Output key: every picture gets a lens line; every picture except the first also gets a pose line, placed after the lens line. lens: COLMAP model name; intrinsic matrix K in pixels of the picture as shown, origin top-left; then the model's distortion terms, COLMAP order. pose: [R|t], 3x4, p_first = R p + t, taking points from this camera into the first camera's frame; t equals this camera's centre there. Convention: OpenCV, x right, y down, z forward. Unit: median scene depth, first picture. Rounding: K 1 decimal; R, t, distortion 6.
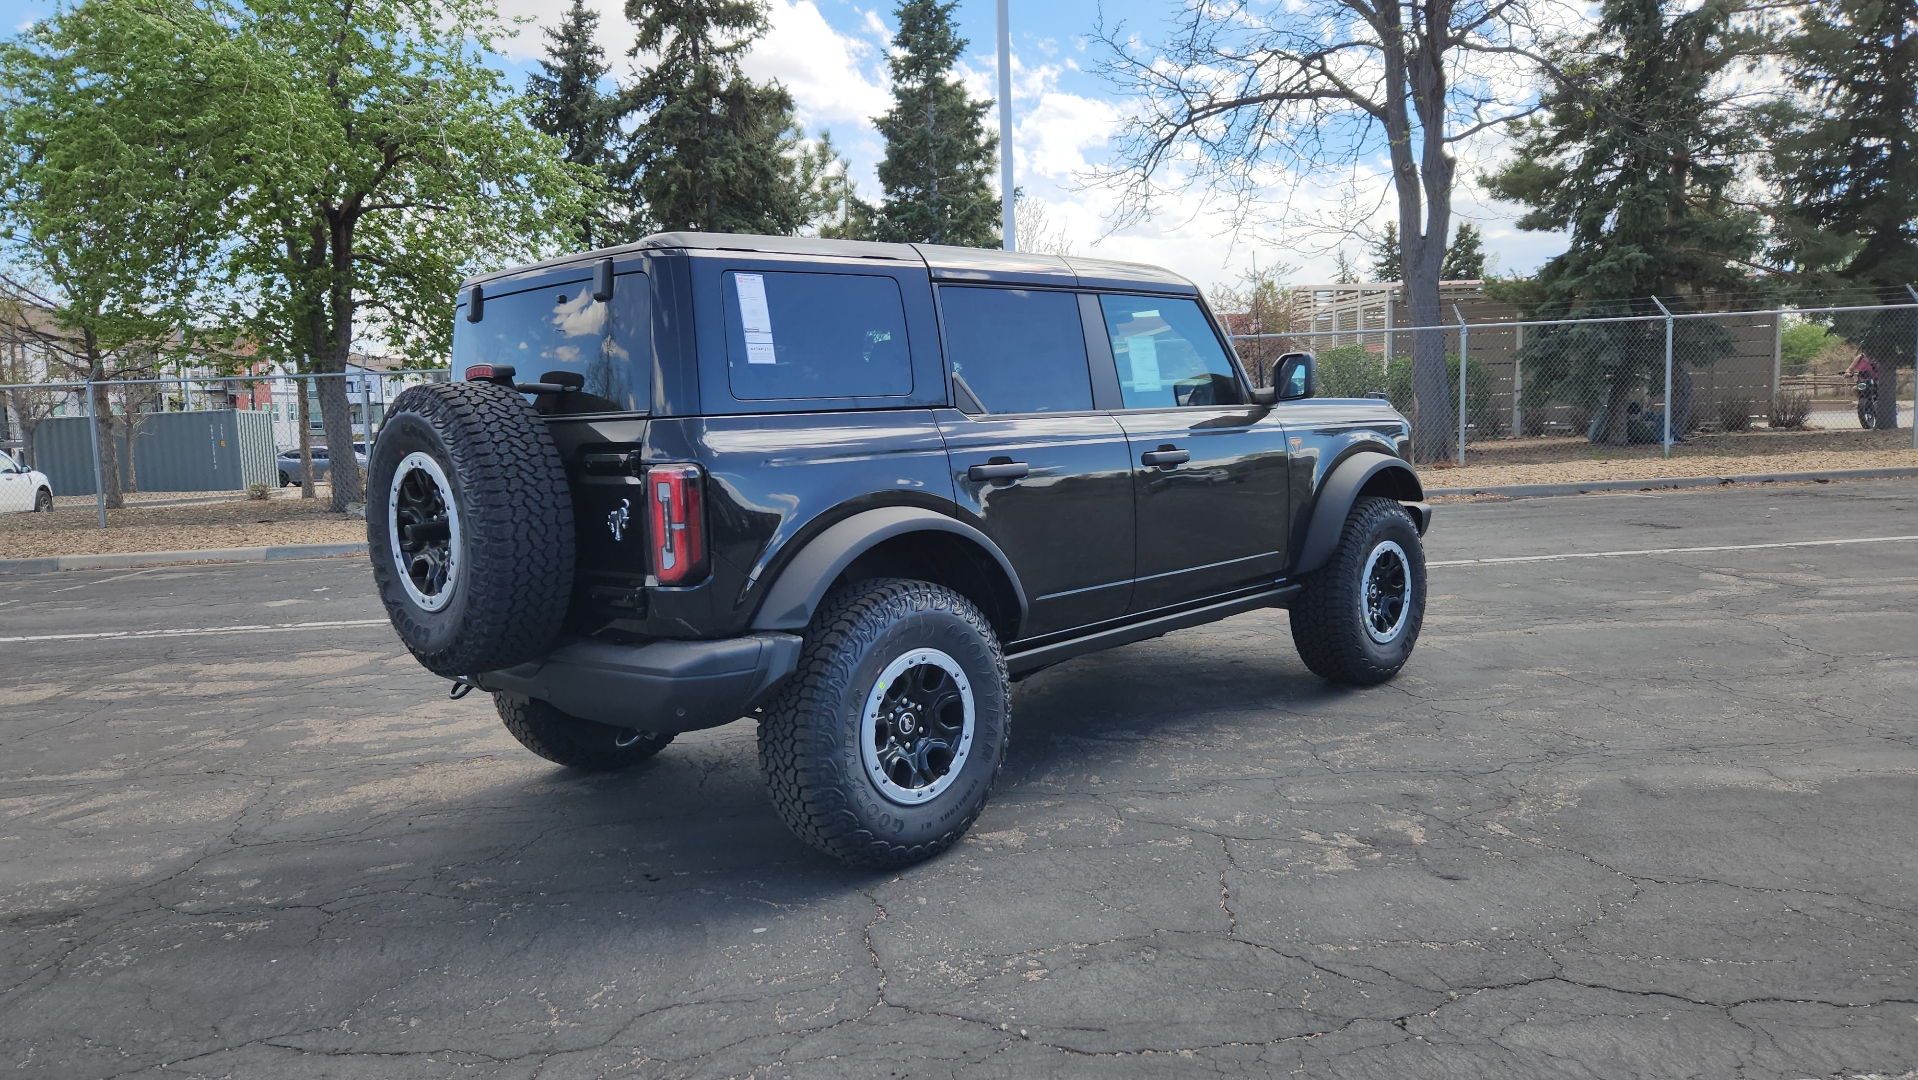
lens RADIAL K [[1282.8, 0, 926.5], [0, 1282.8, 513.1], [0, 0, 1]] dist [0.066124, -0.048982]
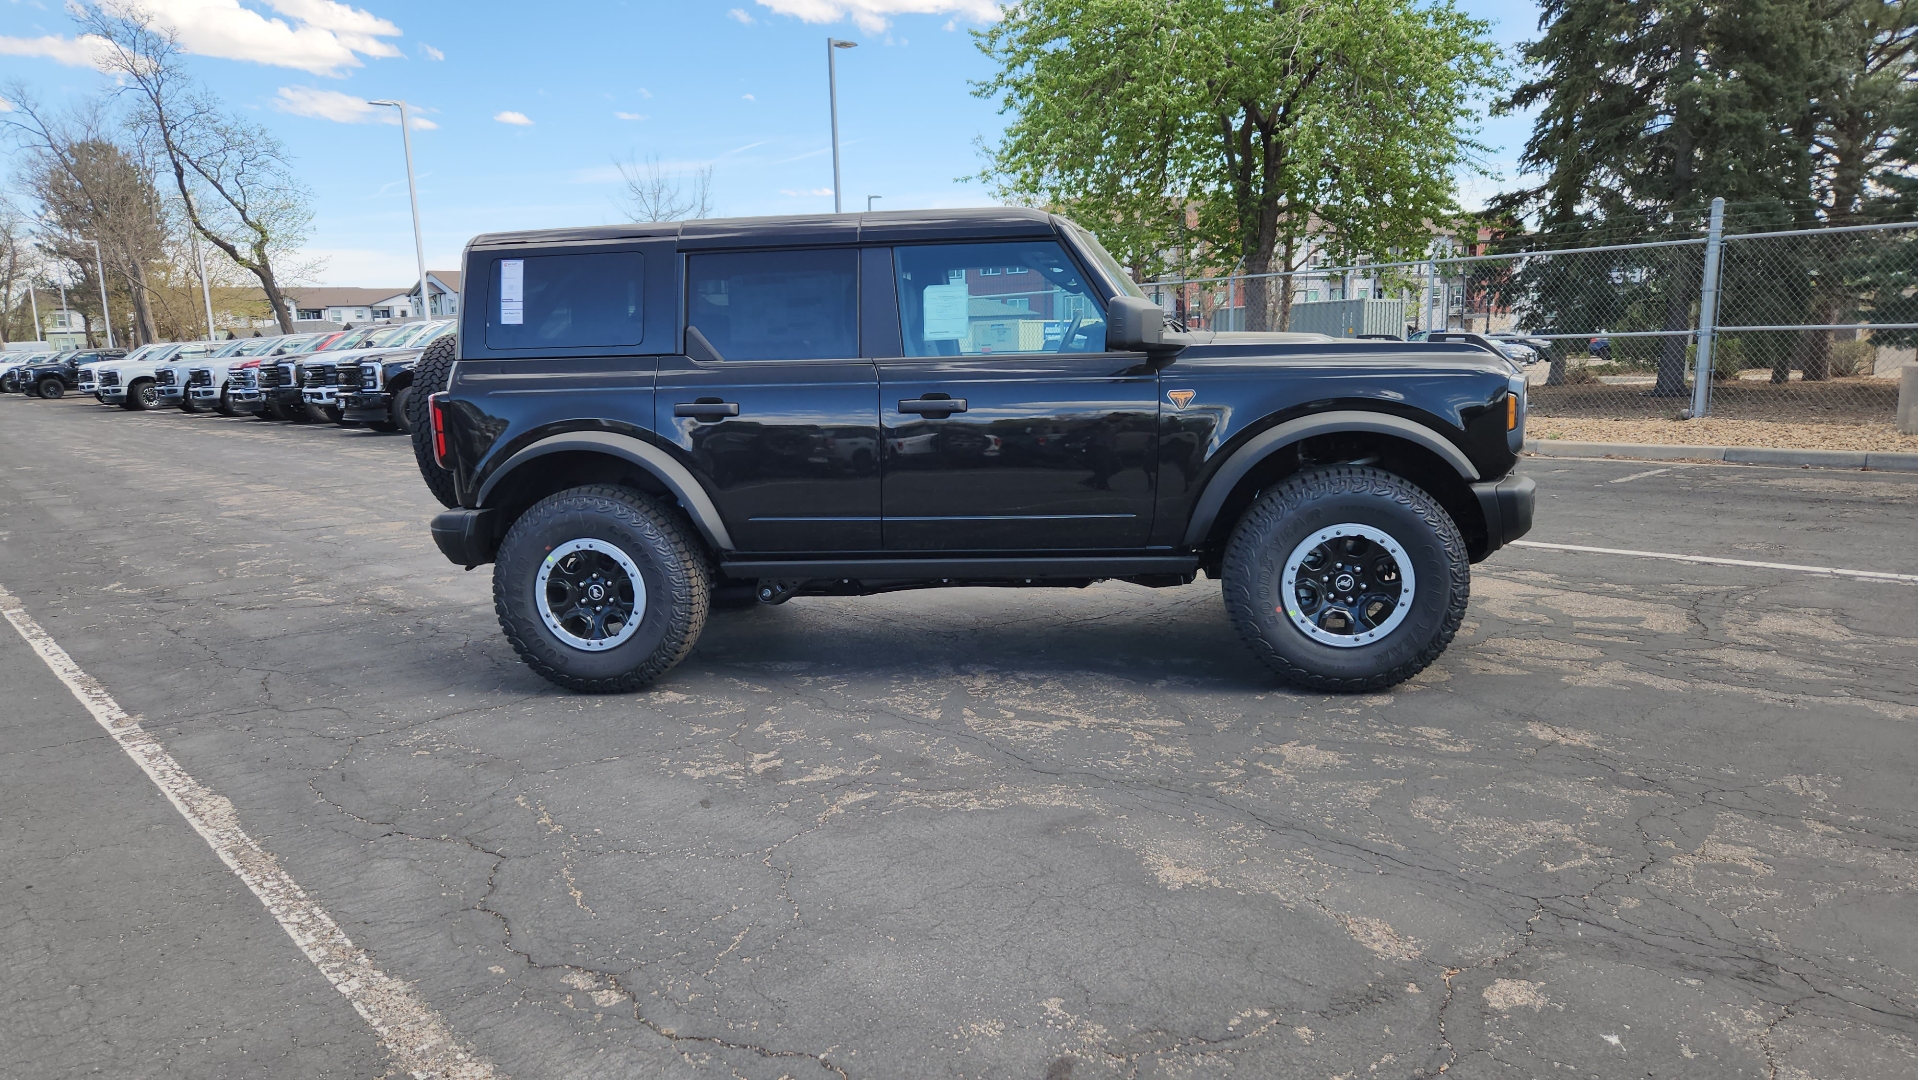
lens RADIAL K [[1282.8, 0, 928.9], [0, 1282.8, 556.6], [0, 0, 1]] dist [0.066124, -0.048982]
pose [[0.605595, 0.153408, -0.780846, 1.159670], [-0.055790, 0.987013, 0.150644, -0.090570], [0.793815, -0.047665, 0.606288, 0.423429]]
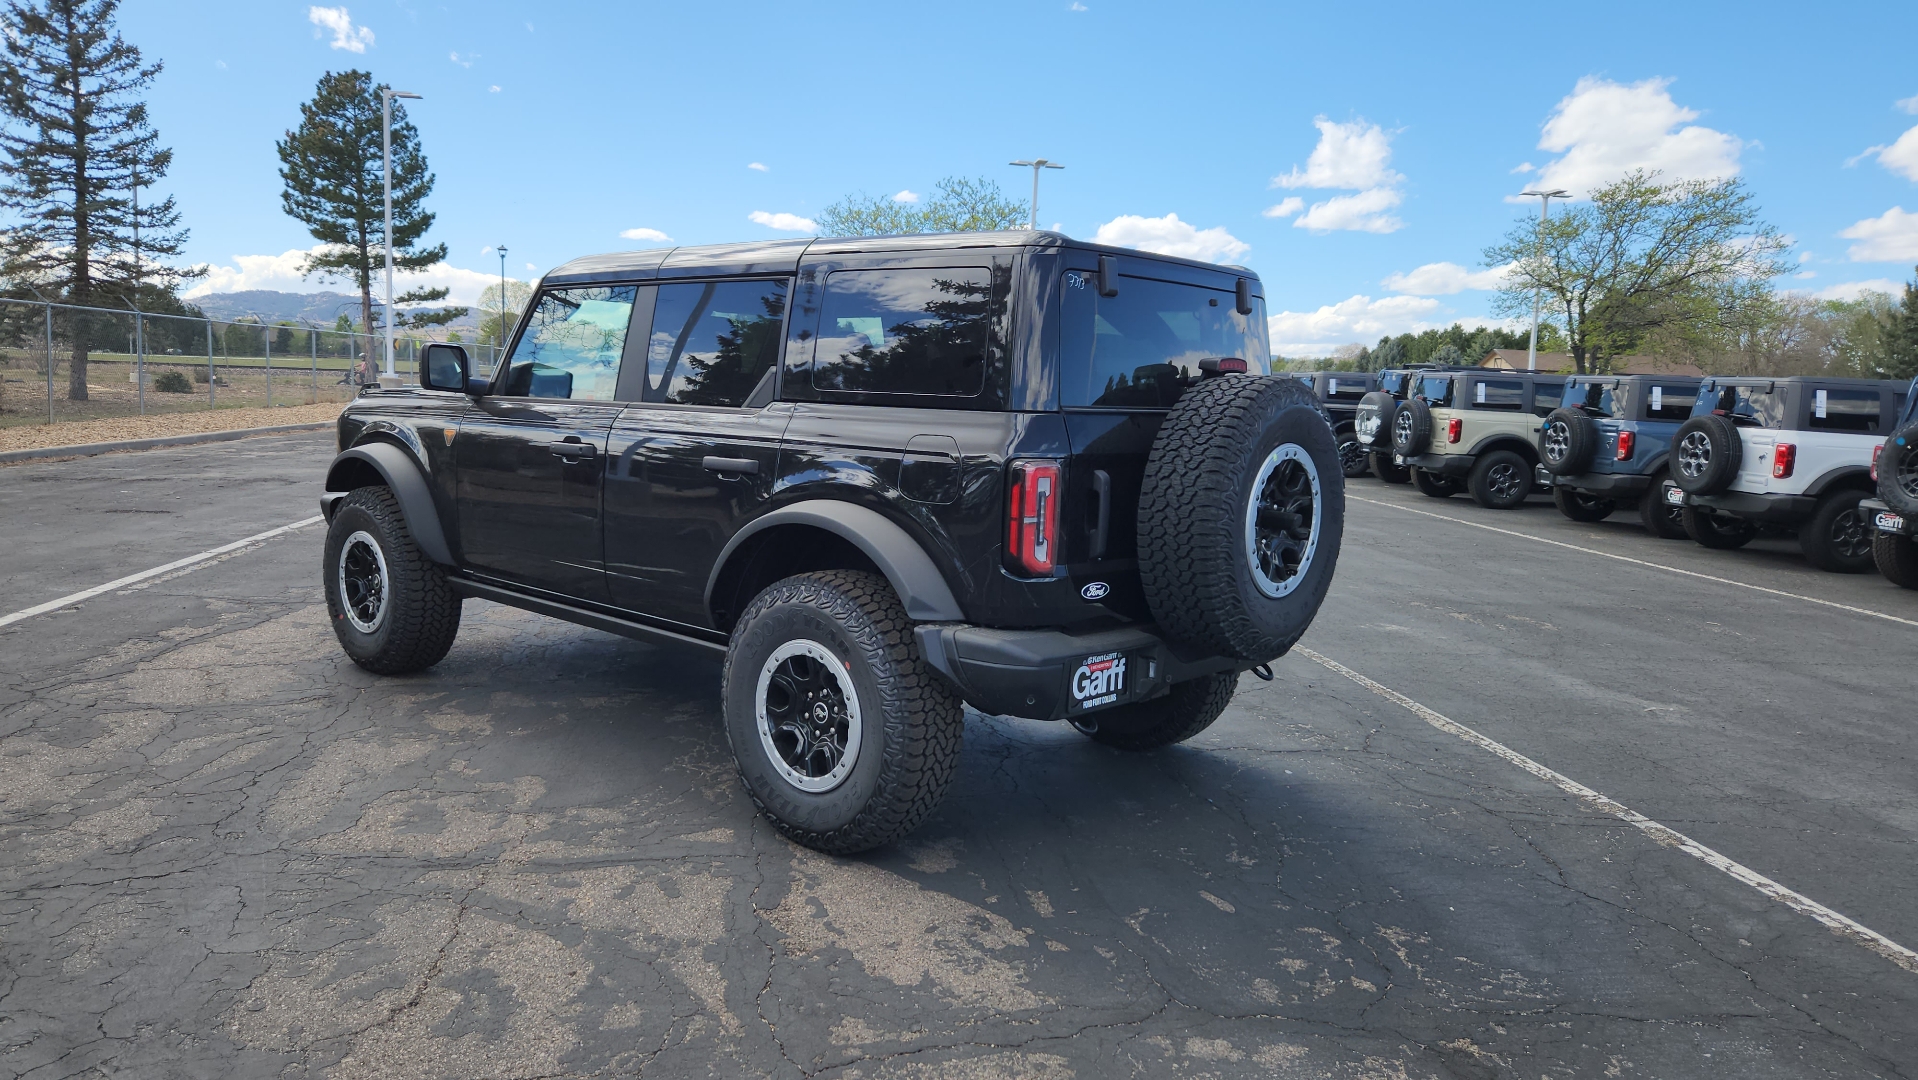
lens RADIAL K [[1281.6, 0, 911.8], [0, 1281.6, 519.1], [0, 0, 1]] dist [0.071082, -0.055666]
pose [[-0.057739, -0.063808, 0.996290, -1.254280], [0.046691, 0.996691, 0.066540, -0.062404], [-0.997239, 0.050359, -0.054569, 1.217467]]
